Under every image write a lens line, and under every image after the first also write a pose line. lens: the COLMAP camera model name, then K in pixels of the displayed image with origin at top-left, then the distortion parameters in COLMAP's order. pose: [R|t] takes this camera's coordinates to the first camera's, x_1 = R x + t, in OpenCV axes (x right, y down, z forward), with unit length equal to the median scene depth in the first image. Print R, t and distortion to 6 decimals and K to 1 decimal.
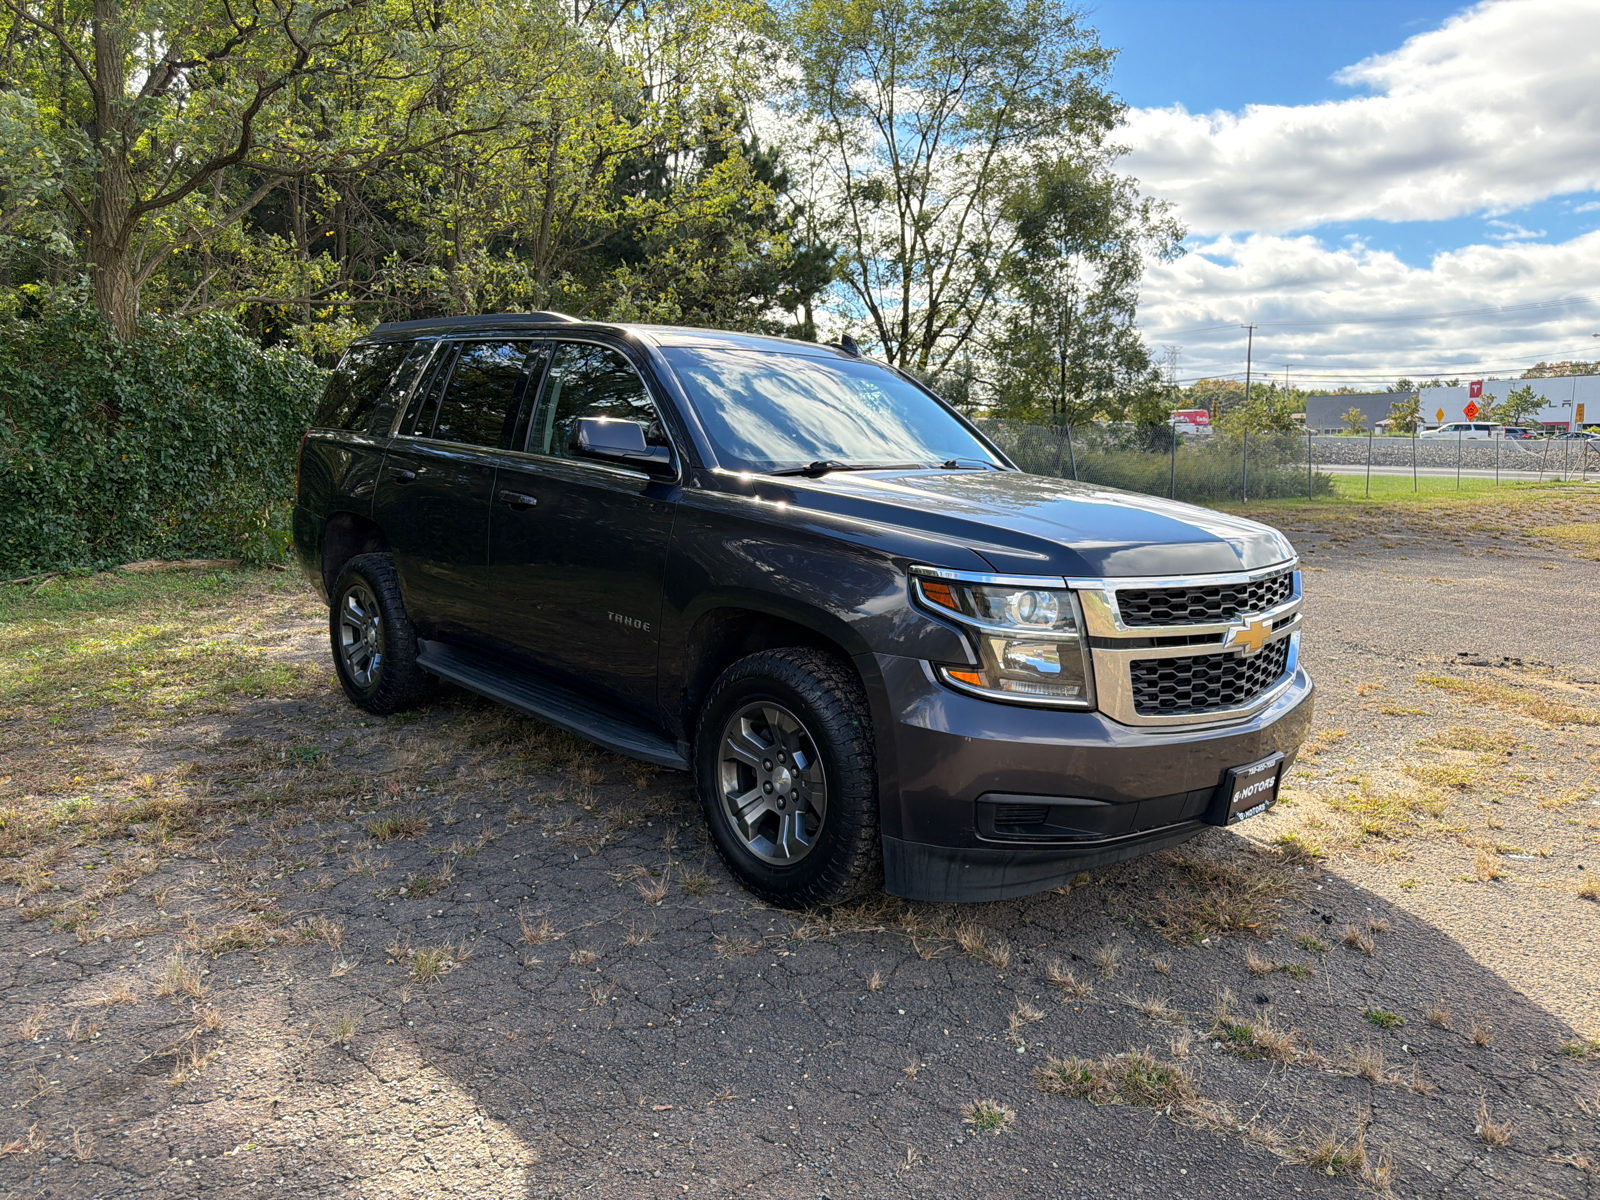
lens RADIAL K [[1133.6, 0, 794.9], [0, 1133.6, 593.1], [0, 0, 1]] dist [0.015924, -0.021358]
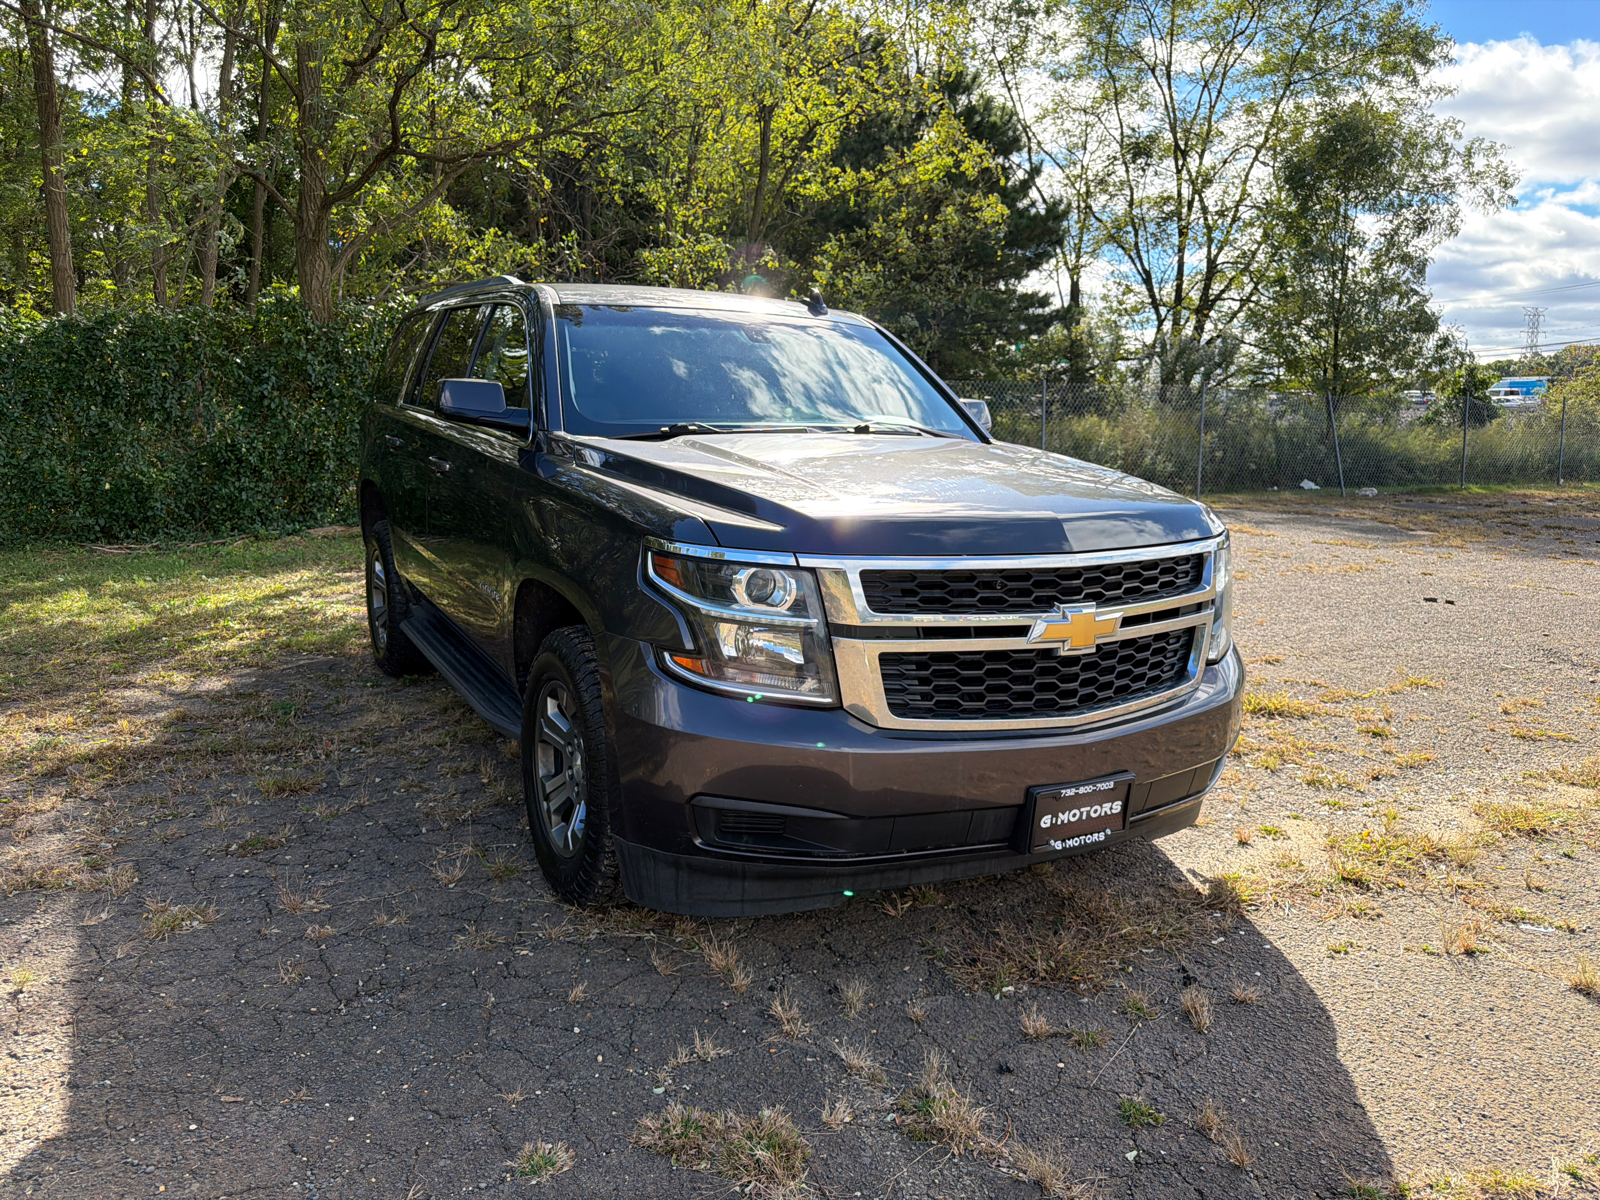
lens RADIAL K [[1133.6, 0, 794.9], [0, 1133.6, 593.1], [0, 0, 1]] dist [0.015924, -0.021358]
pose [[0.968708, 0.031959, -0.246135, 0.393120], [-0.027128, 0.999367, 0.022993, -0.003151], [0.246715, -0.015597, 0.968963, 0.142829]]
